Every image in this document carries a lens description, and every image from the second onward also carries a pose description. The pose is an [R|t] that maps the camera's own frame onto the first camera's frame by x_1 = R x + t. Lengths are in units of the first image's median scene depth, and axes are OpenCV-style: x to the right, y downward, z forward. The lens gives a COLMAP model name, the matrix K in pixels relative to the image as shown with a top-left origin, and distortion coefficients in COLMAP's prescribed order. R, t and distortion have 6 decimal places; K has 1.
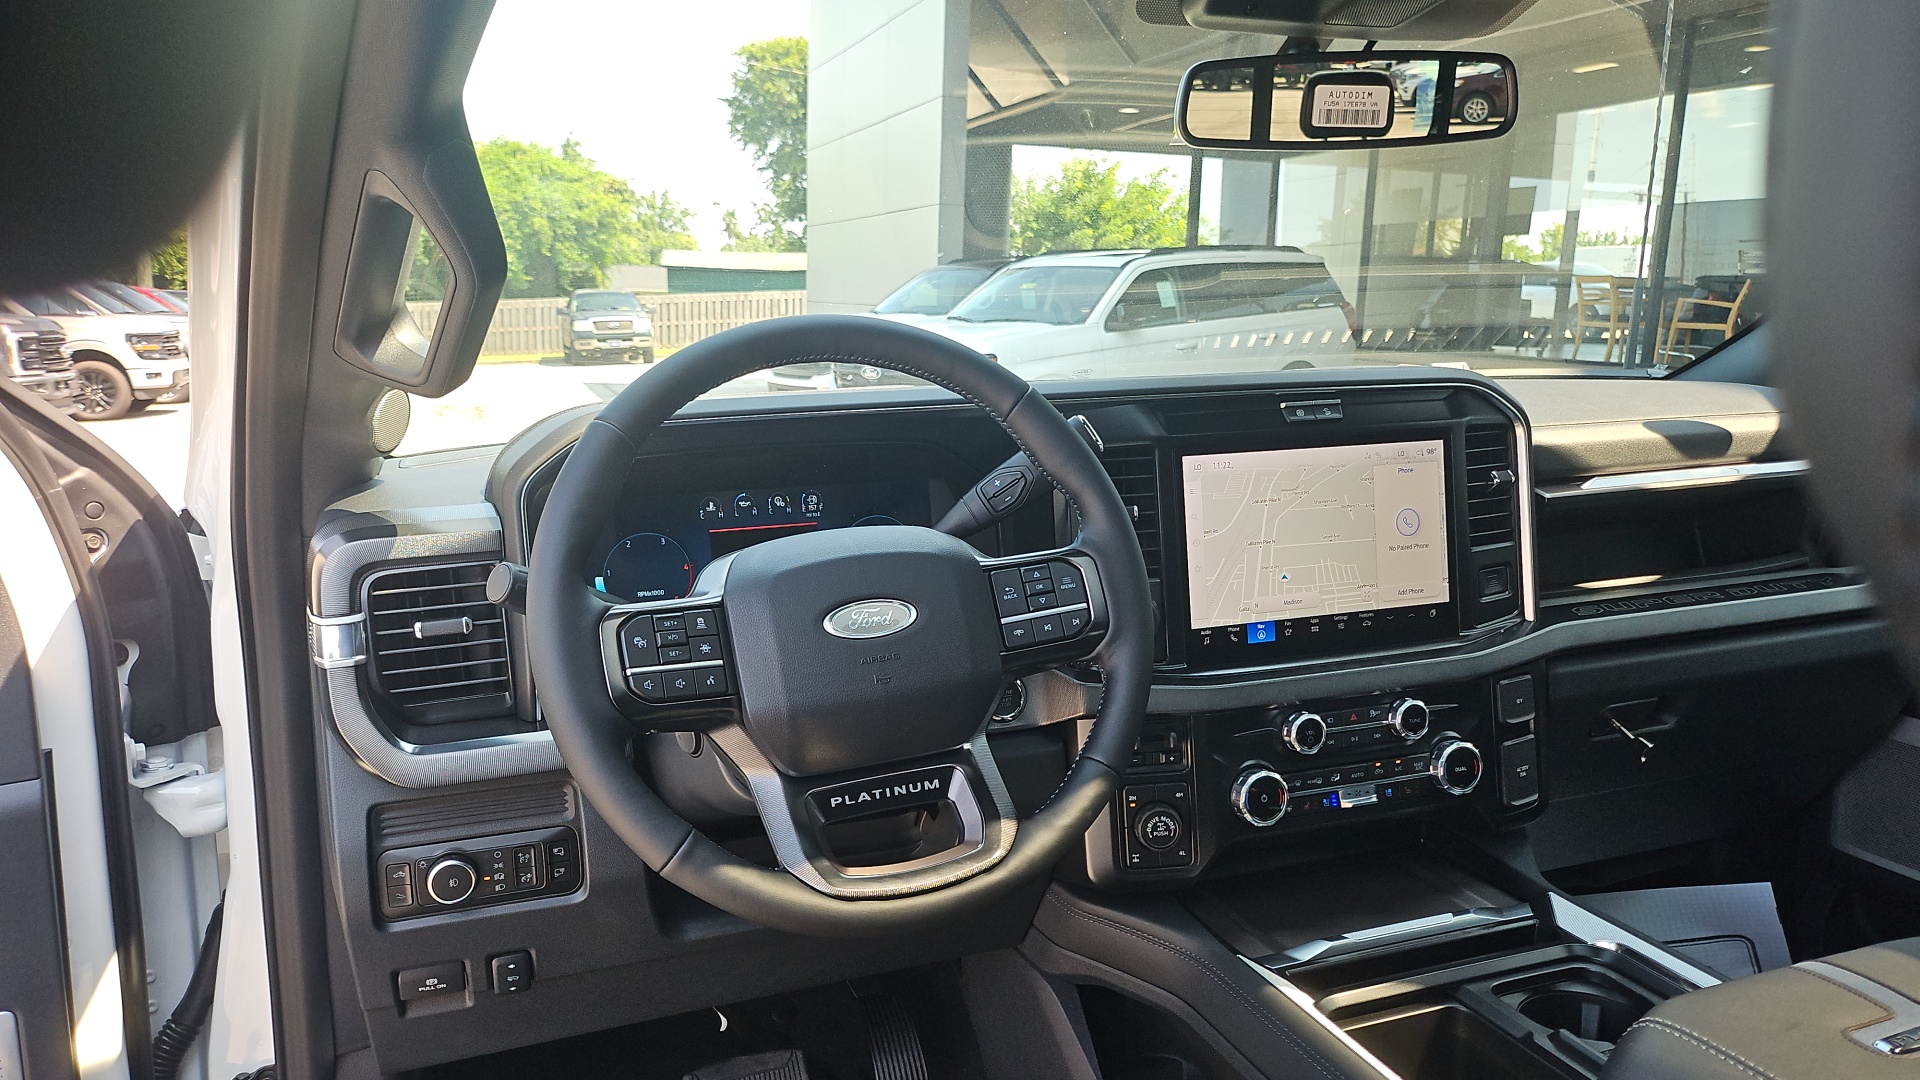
lens RADIAL K [[1359.4, 0, 955.8], [0, 1359.4, 533.9], [0, 0, 1]] dist [0.060577, -0.057248]
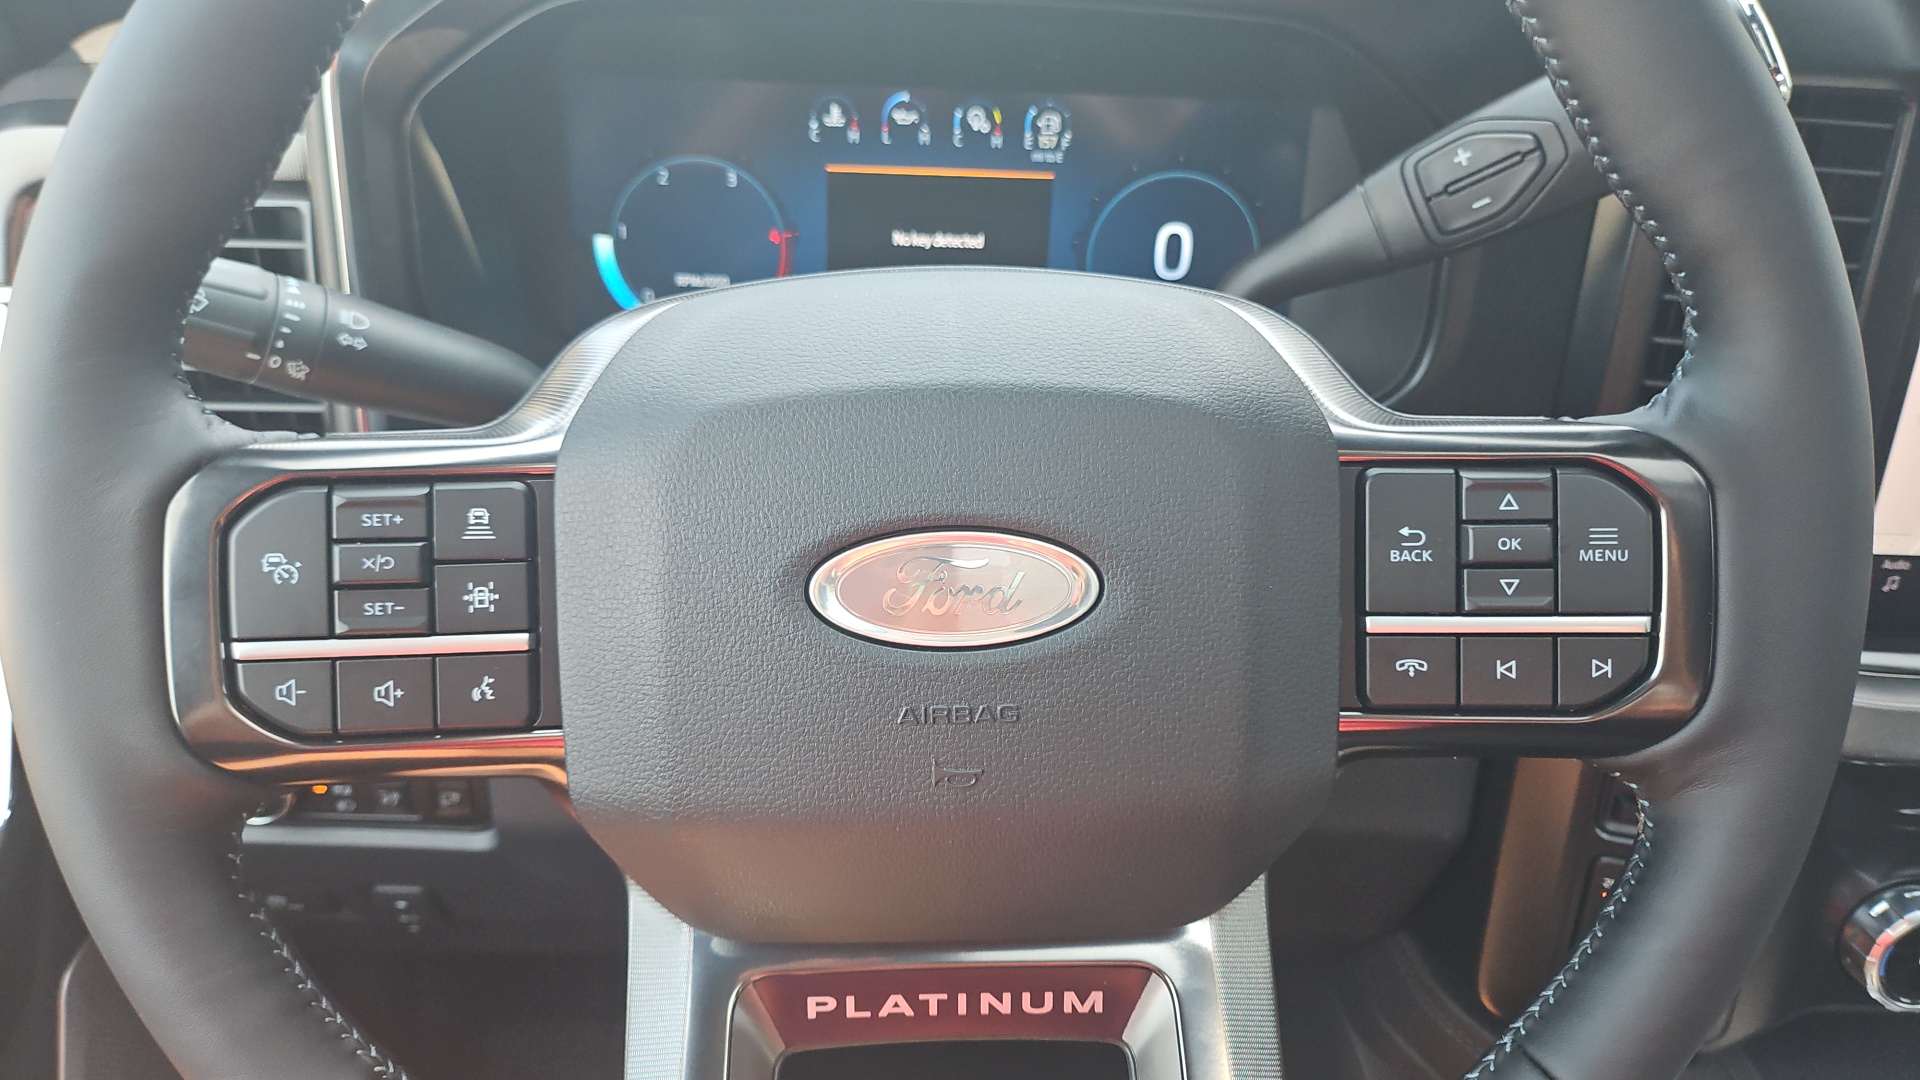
lens RADIAL K [[1359.4, 0, 961.8], [0, 1359.4, 541.5], [0, 0, 1]] dist [0.060577, -0.057248]
pose [[0.945858, 0.203331, -0.253000, 0.020135], [-0.111213, 0.935306, 0.335909, -0.058566], [0.304933, -0.289585, 0.907279, 0.664799]]
